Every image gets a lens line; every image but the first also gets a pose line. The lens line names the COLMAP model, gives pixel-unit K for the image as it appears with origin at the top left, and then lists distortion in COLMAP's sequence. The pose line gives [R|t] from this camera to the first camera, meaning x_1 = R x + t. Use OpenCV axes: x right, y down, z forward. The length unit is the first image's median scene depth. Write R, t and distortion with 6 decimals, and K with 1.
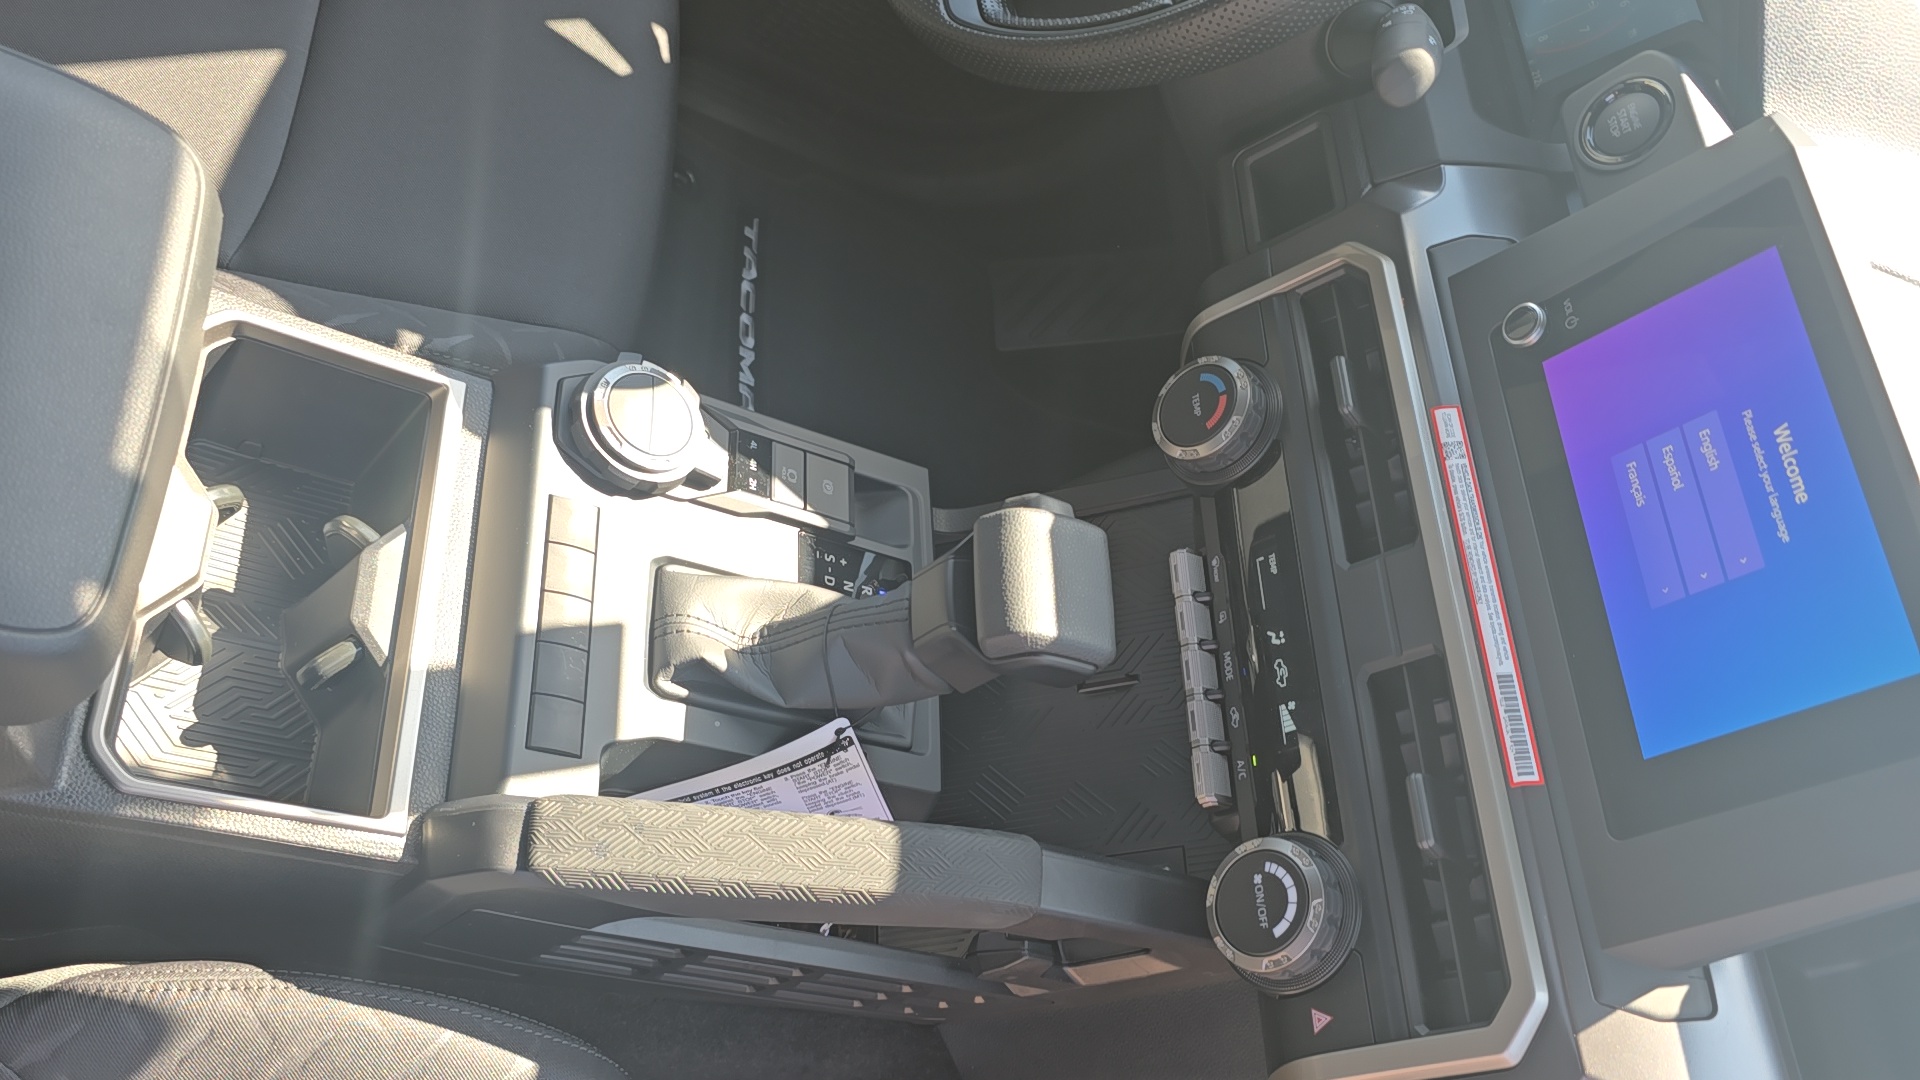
lens RADIAL K [[1660.7, 0, 960.0], [0, 1660.7, 540.0], [0, 0, 1]] dist [-0.003019, -0.002842]
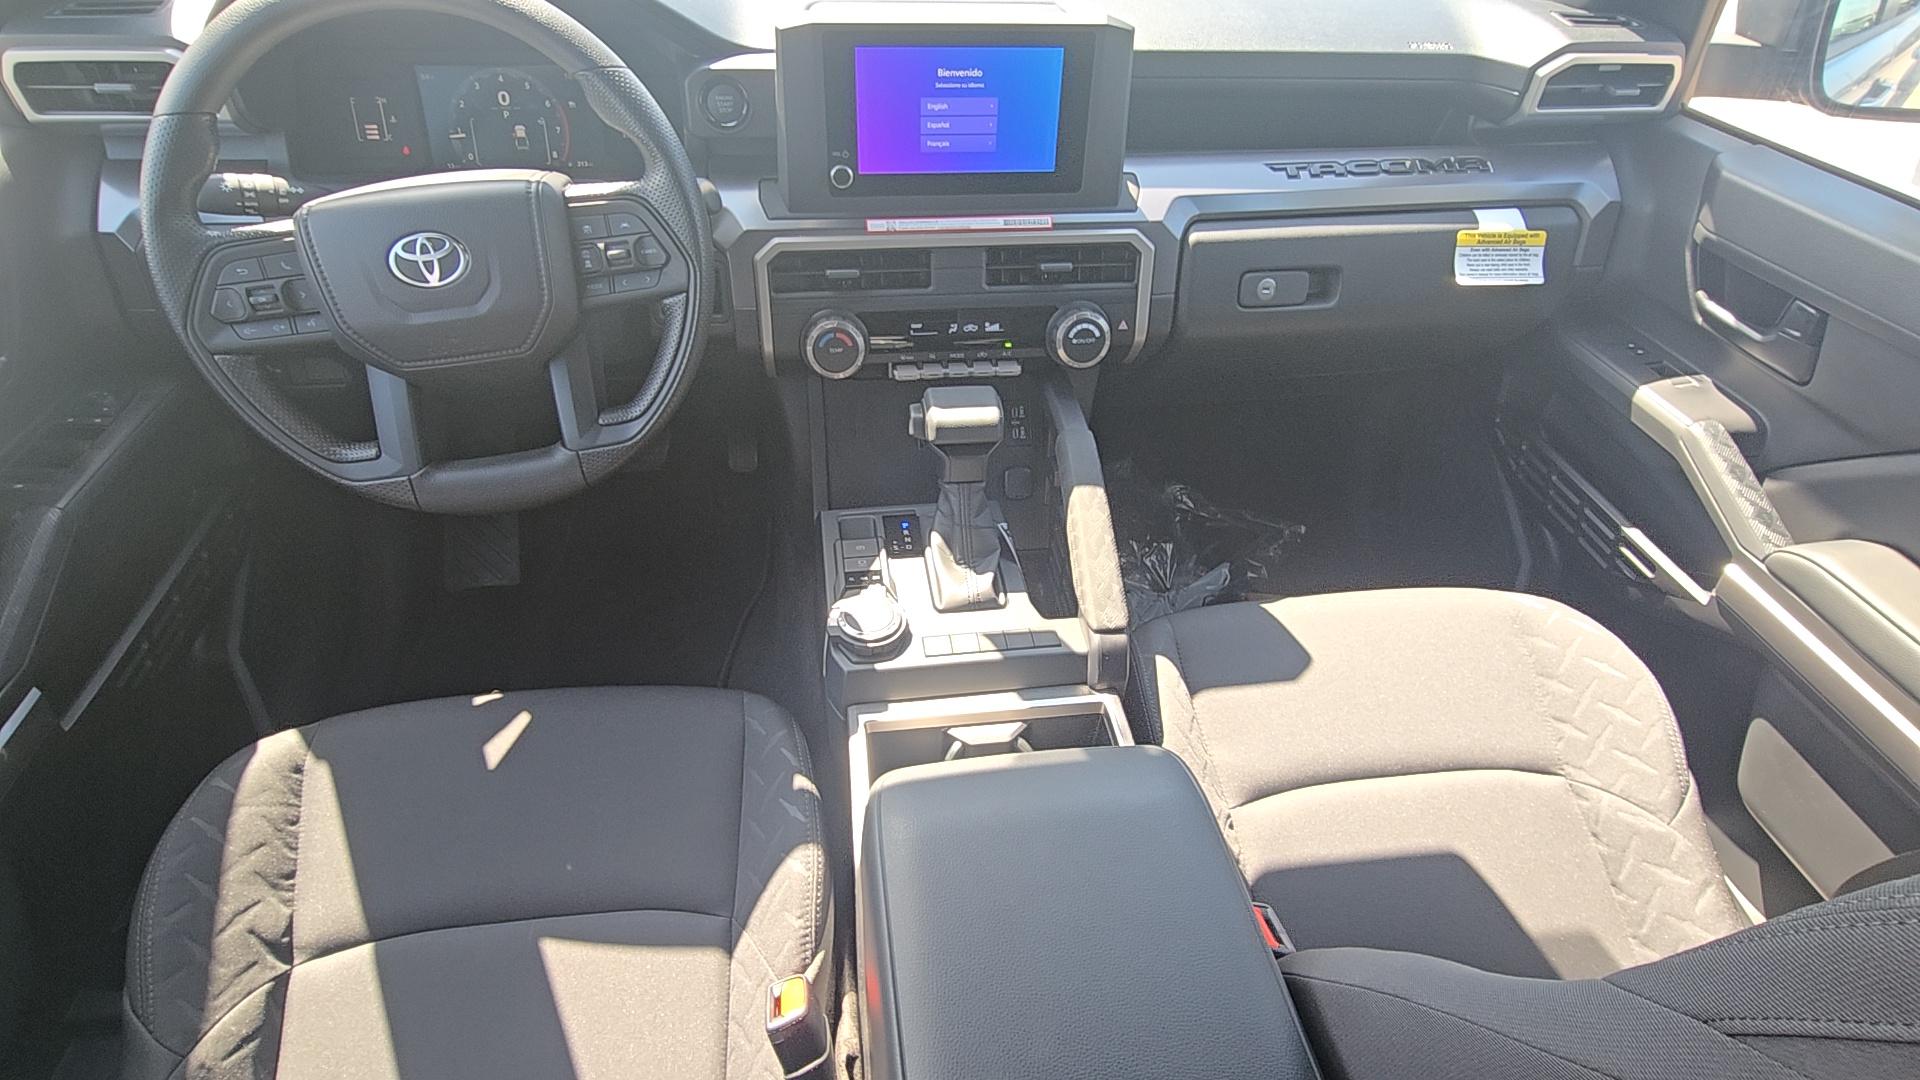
lens RADIAL K [[967.3, 0, 962.8], [0, 967.3, 551.7], [0, 0, 1]] dist [-0.004854, -0.001551]
pose [[-0.065848, -0.972185, 0.224766, -0.385224], [0.806532, 0.080772, 0.585647, -0.661849], [-0.587512, 0.219844, 0.778780, 0.078975]]
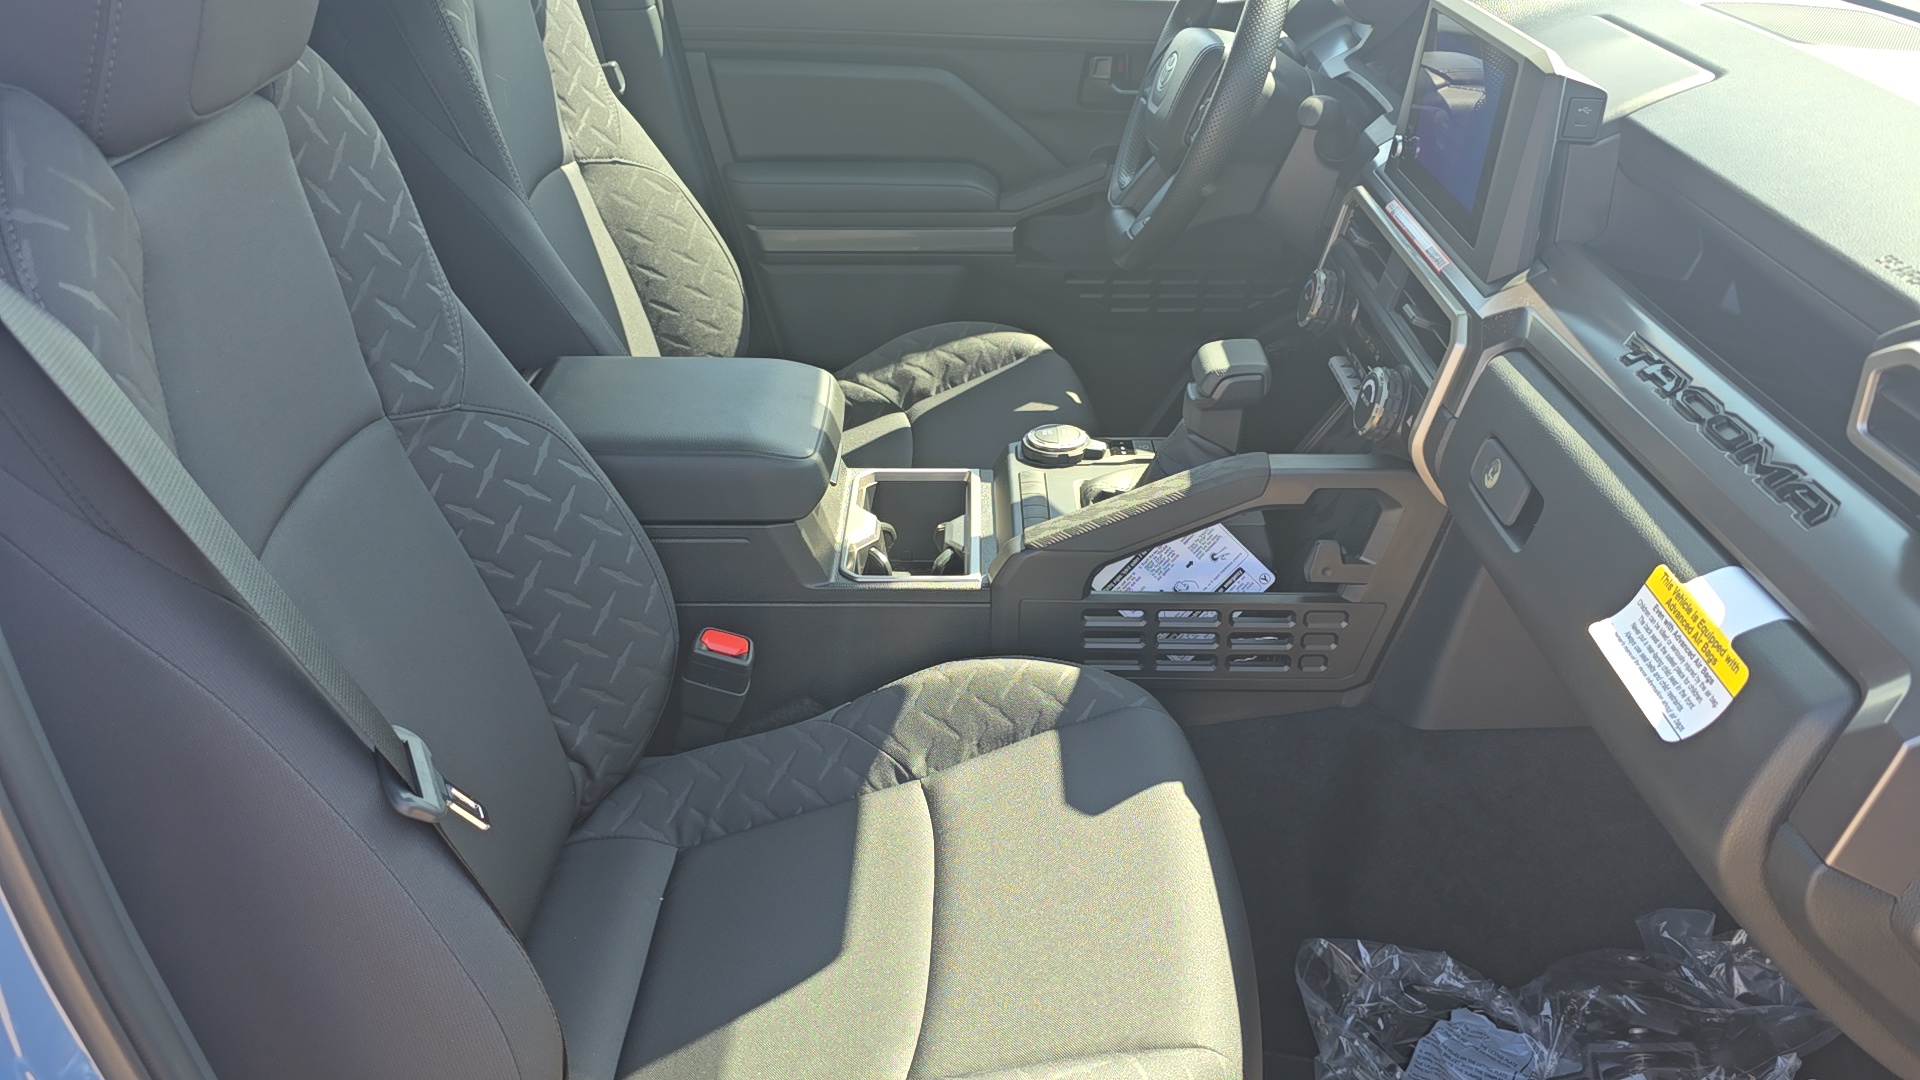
lens RADIAL K [[1660.7, 0, 960.0], [0, 1660.7, 540.0], [0, 0, 1]] dist [-0.003019, -0.002842]
pose [[0.807839, -0.506070, -0.302143, 0.280789], [0.260996, 0.766771, -0.586466, 1.248366], [0.528467, 0.394912, 0.751510, -0.569353]]
